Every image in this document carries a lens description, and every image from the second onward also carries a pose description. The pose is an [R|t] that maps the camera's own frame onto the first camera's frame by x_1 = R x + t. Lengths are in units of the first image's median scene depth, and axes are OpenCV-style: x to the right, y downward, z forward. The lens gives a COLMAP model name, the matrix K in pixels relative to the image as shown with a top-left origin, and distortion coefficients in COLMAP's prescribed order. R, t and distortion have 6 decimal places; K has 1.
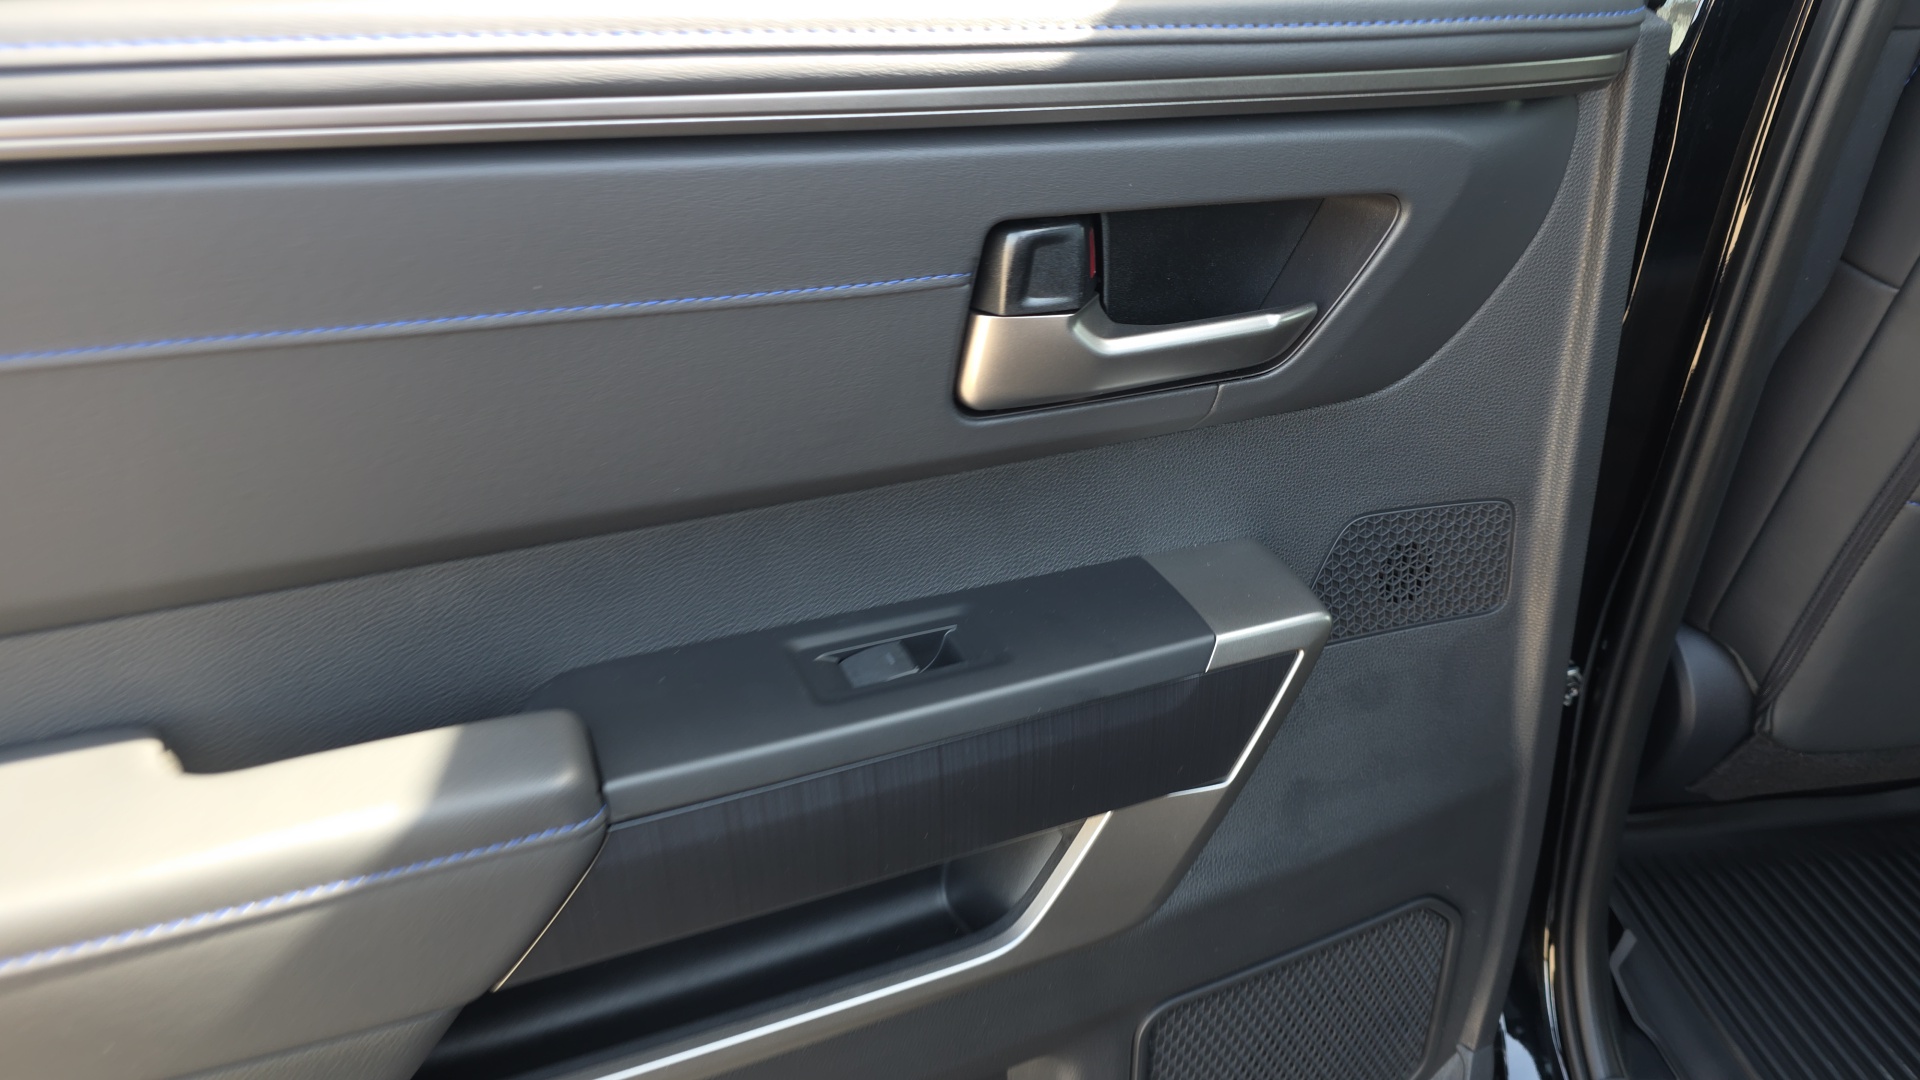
lens RADIAL K [[1305.8, 0, 967.8], [0, 1305.8, 548.0], [0, 0, 1]] dist [0.055363, -0.054639]
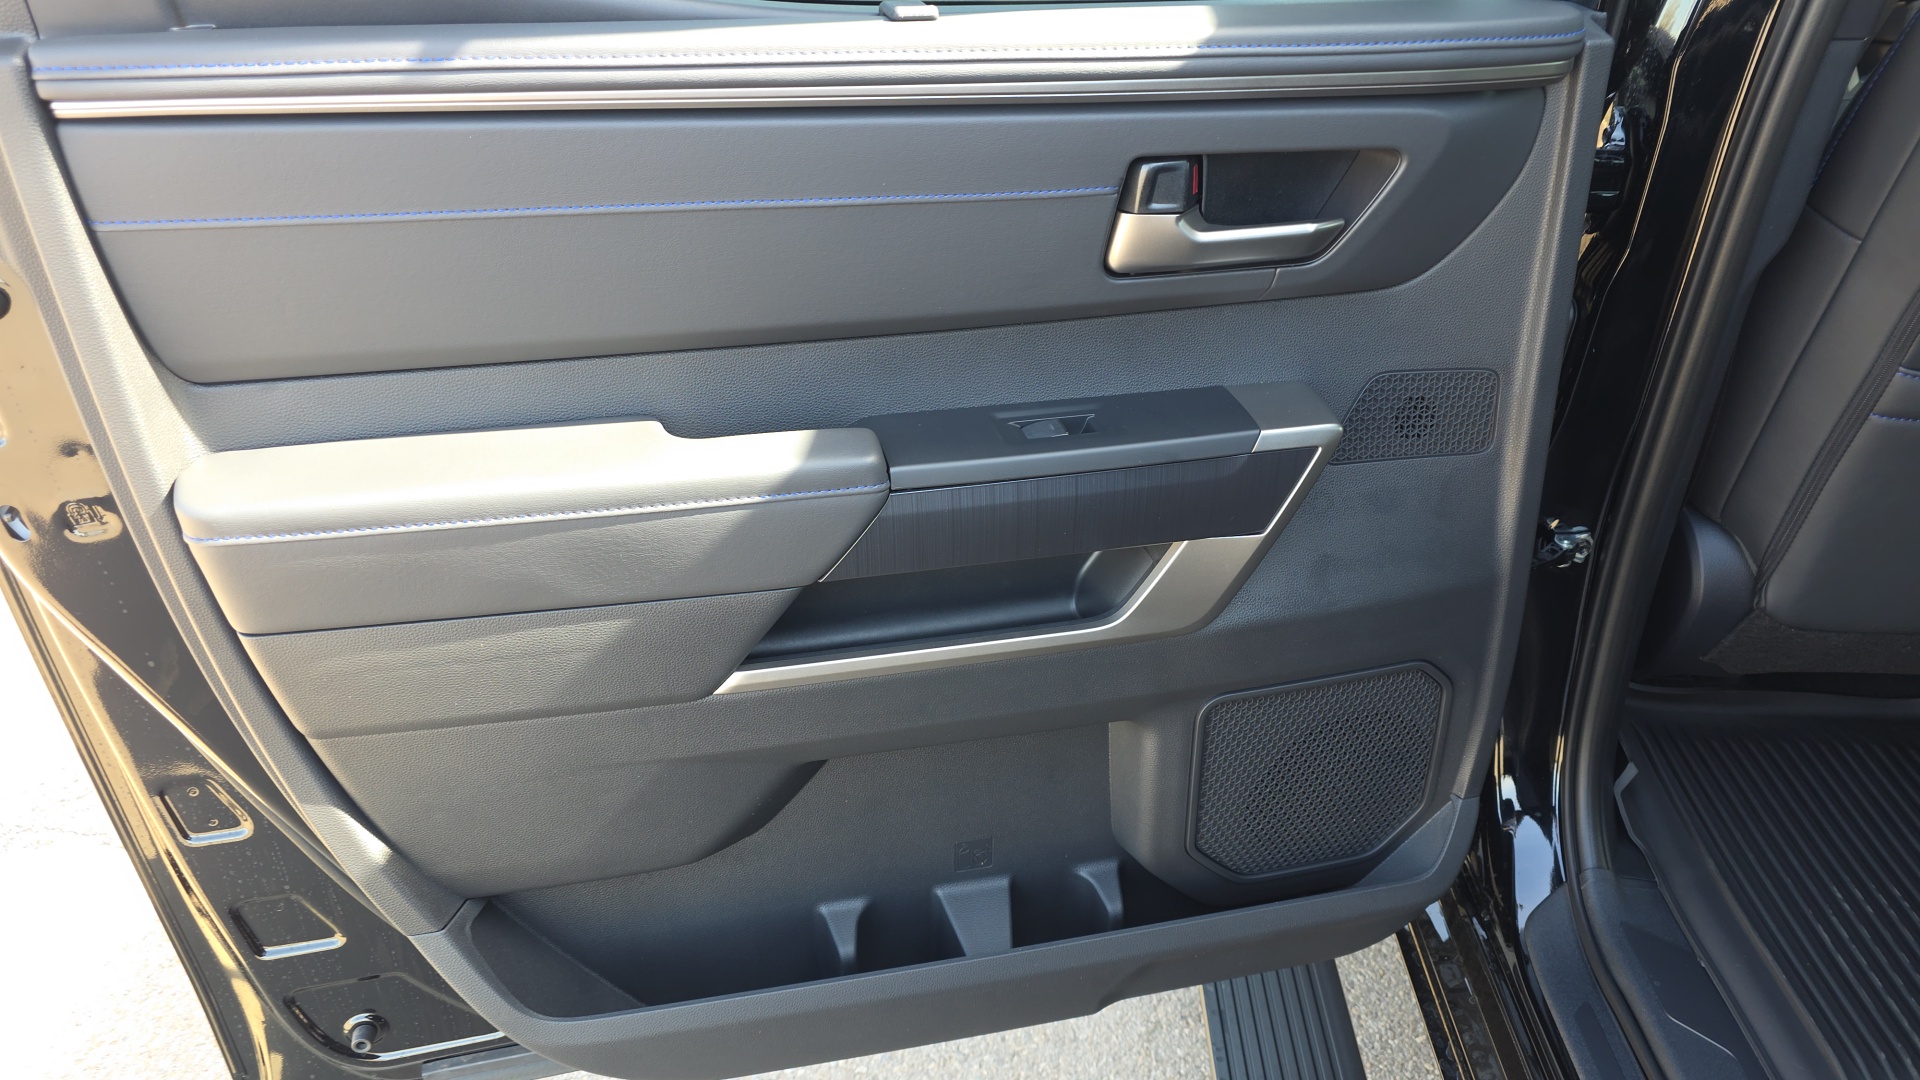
lens RADIAL K [[1269.8, 0, 930.9], [0, 1269.8, 549.7], [0, 0, 1]] dist [0.050030, -0.054595]
pose [[0.985088, 0.081196, -0.151685, 0.044075], [-0.073852, 0.995836, 0.053447, 0.162597], [0.155393, -0.041448, 0.986983, -0.600793]]
